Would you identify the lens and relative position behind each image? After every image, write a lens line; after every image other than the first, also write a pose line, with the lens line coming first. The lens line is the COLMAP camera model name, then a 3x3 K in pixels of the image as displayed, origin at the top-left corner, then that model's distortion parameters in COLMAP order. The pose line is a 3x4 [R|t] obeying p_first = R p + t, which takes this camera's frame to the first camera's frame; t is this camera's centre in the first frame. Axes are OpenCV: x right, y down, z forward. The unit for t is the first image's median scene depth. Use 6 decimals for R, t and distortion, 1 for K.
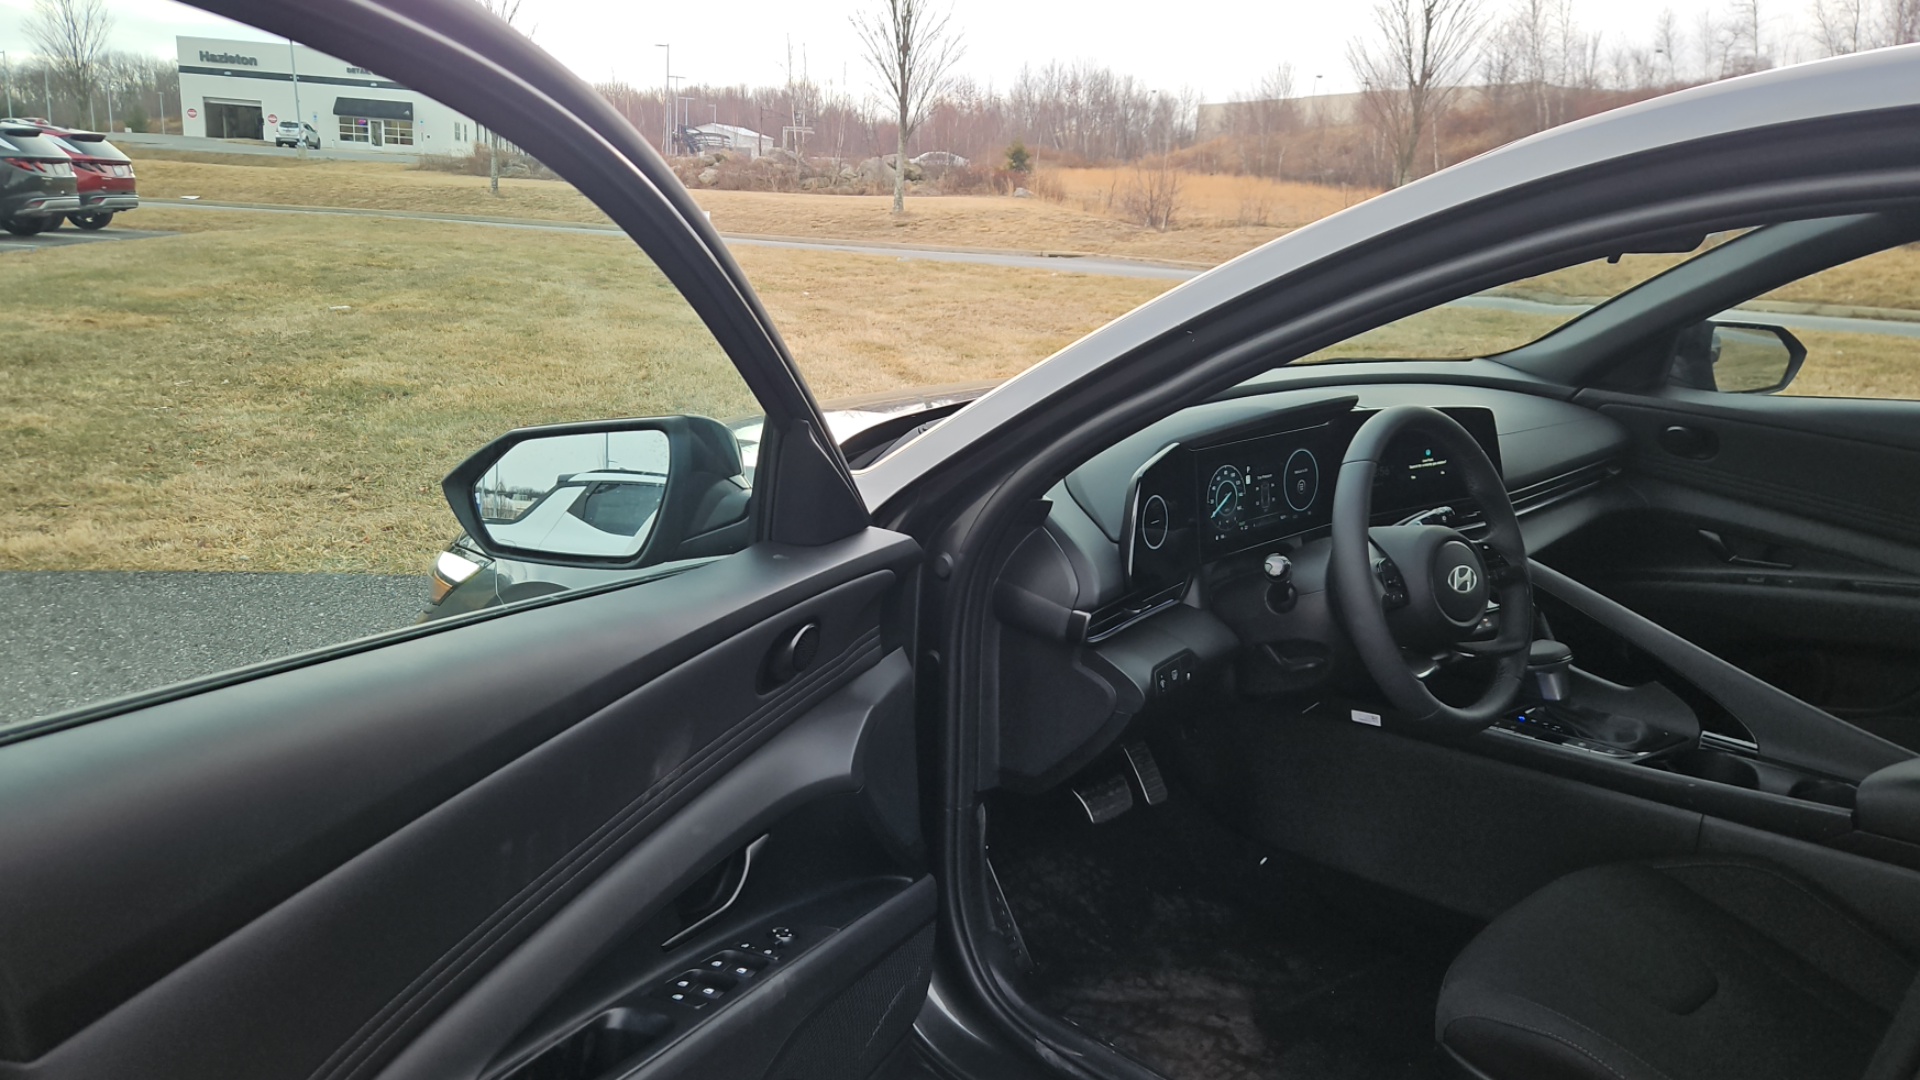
lens RADIAL K [[1390.8, 0, 960.0], [0, 1390.8, 540.0], [0, 0, 1]] dist [0.050424, -0.029453]
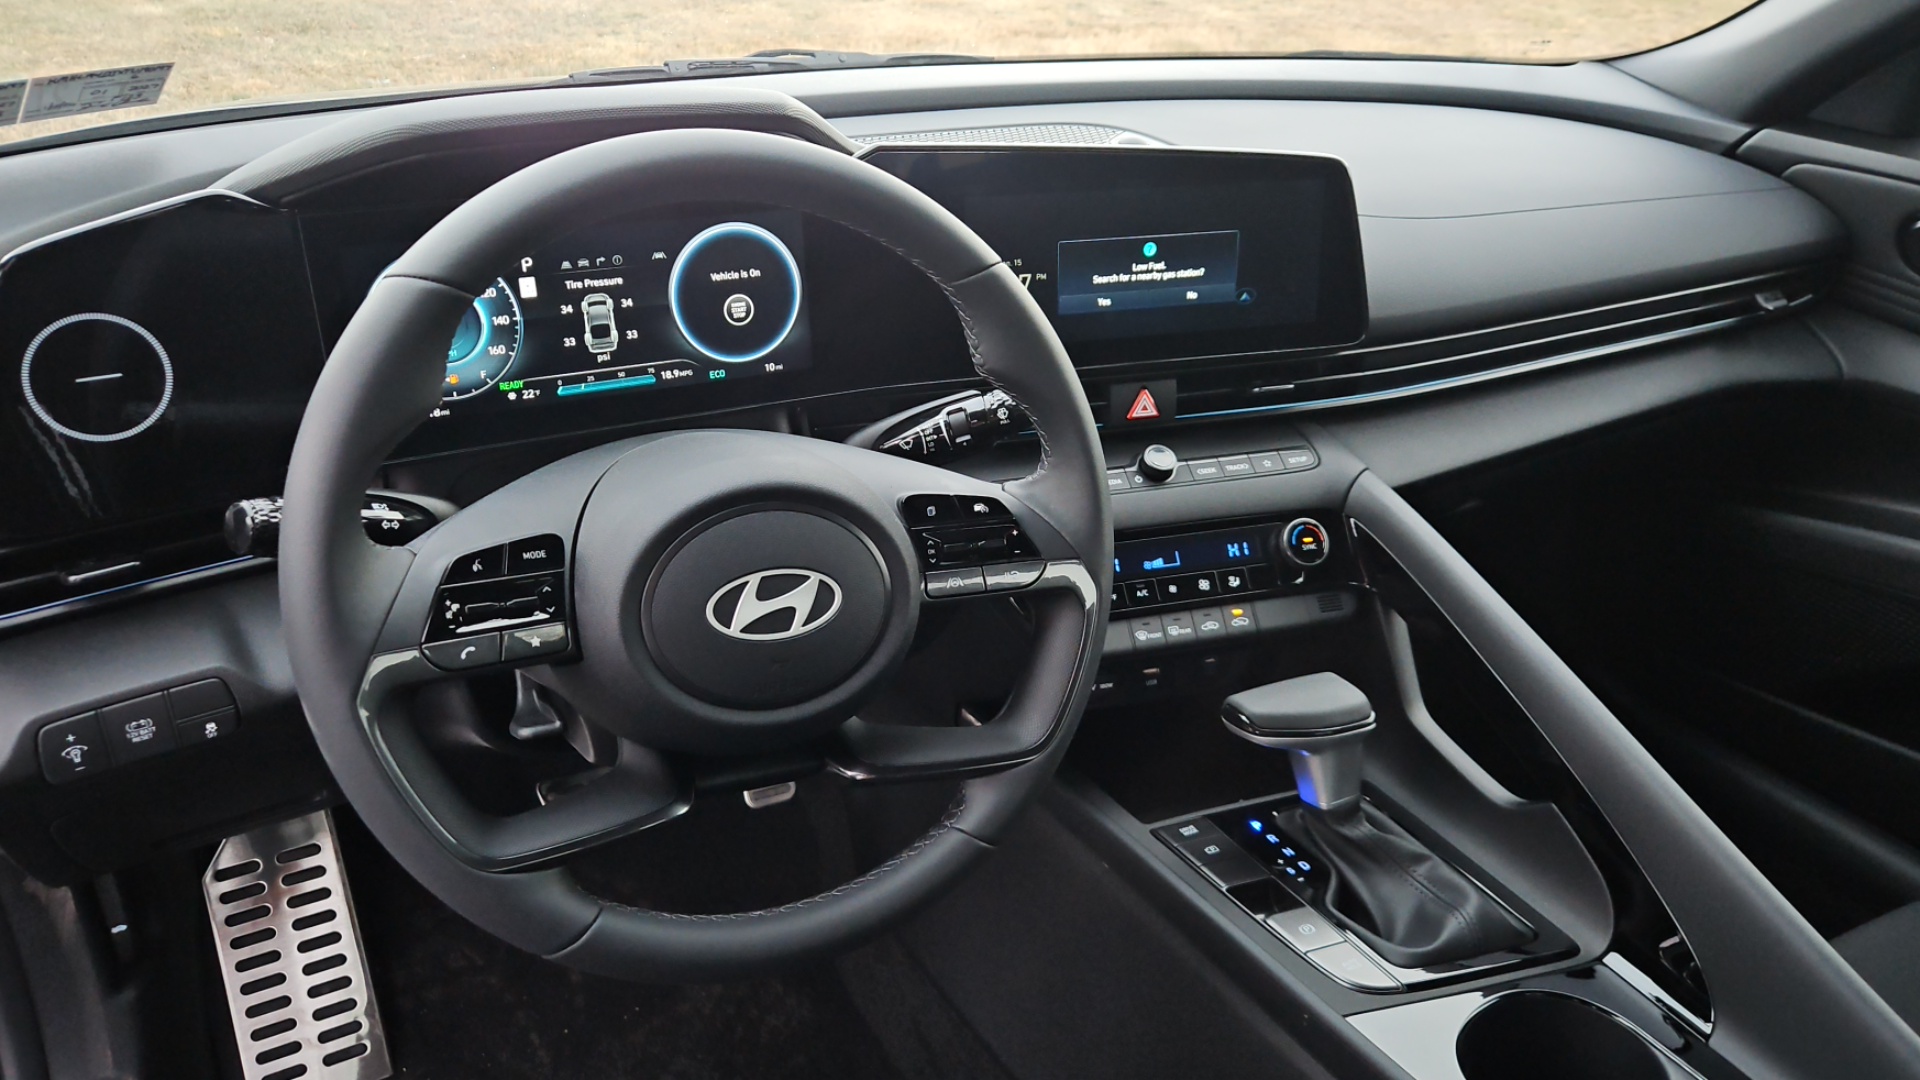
lens RADIAL K [[1390.8, 0, 960.0], [0, 1390.8, 540.0], [0, 0, 1]] dist [0.050424, -0.029453]
pose [[0.957362, 0.127454, -0.259257, 0.280272], [-0.074802, 0.976176, 0.203677, -0.039907], [0.279040, -0.175600, 0.944088, 0.361975]]
